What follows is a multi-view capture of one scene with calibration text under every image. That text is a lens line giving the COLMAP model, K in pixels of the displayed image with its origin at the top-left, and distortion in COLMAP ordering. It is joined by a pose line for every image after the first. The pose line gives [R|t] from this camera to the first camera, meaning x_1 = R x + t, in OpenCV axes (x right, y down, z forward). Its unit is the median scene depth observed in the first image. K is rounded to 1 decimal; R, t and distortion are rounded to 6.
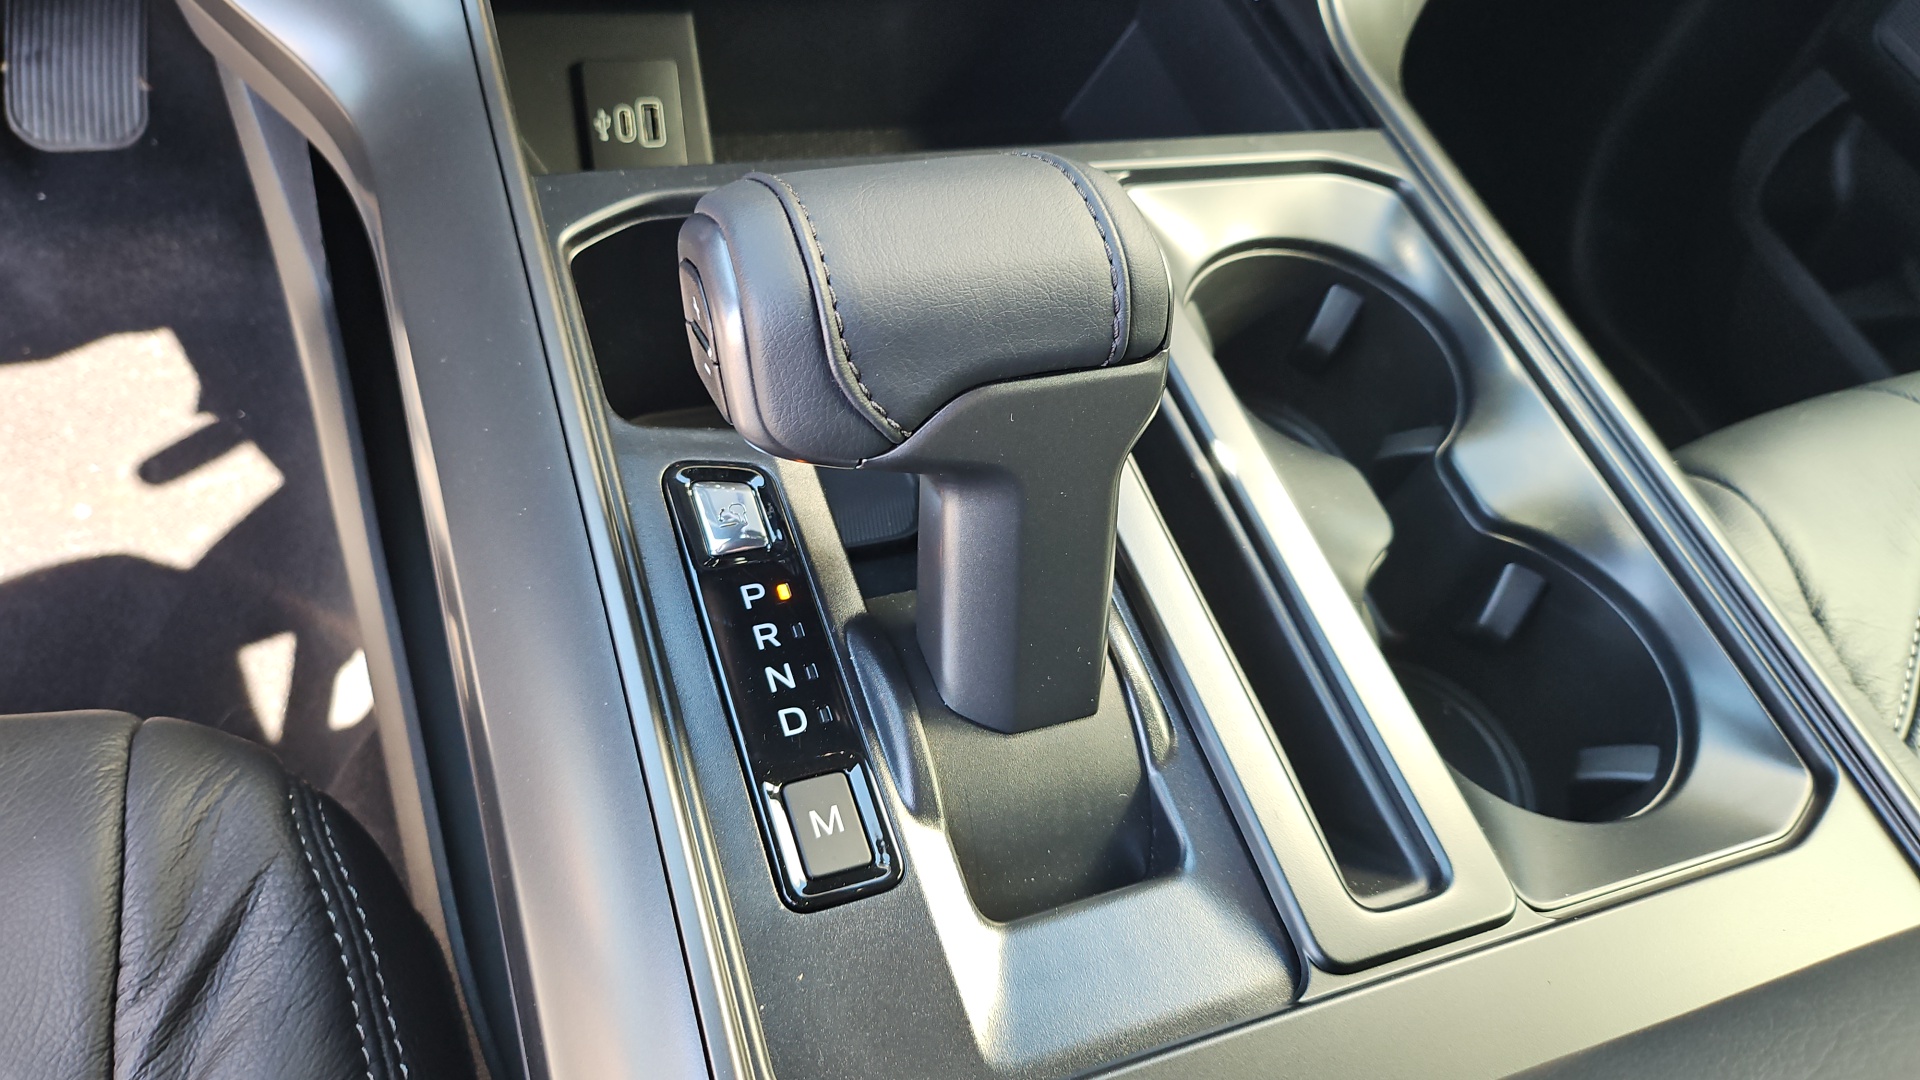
lens RADIAL K [[1361.8, 0, 975.2], [0, 1361.8, 535.3], [0, 0, 1]] dist [0.053242, -0.079091]
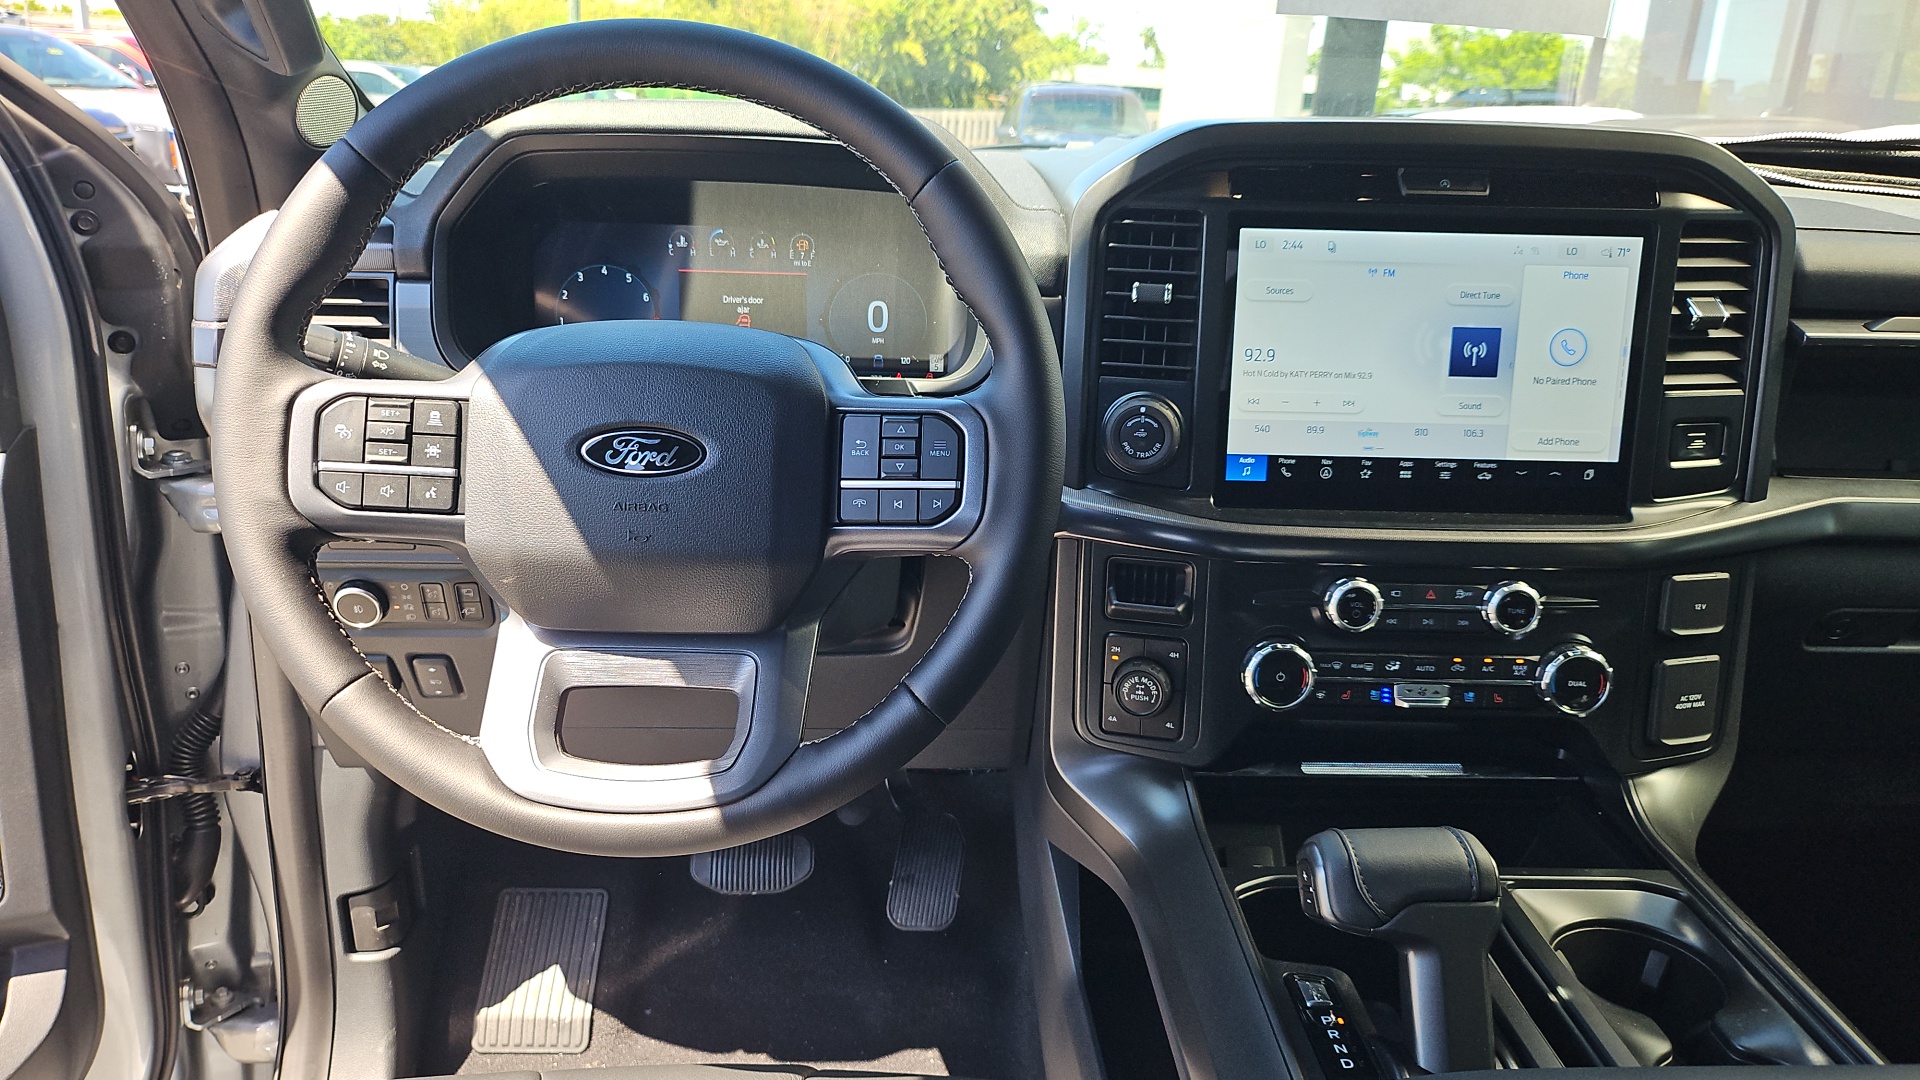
lens RADIAL K [[1370.9, 0, 964.1], [0, 1370.9, 548.3], [0, 0, 1]] dist [0.011656, -0.001940]
pose [[0.935042, -0.095946, -0.341307, 0.079407], [-0.132050, 0.799170, -0.586421, 0.511611], [0.329027, 0.593398, 0.734589, -0.828791]]
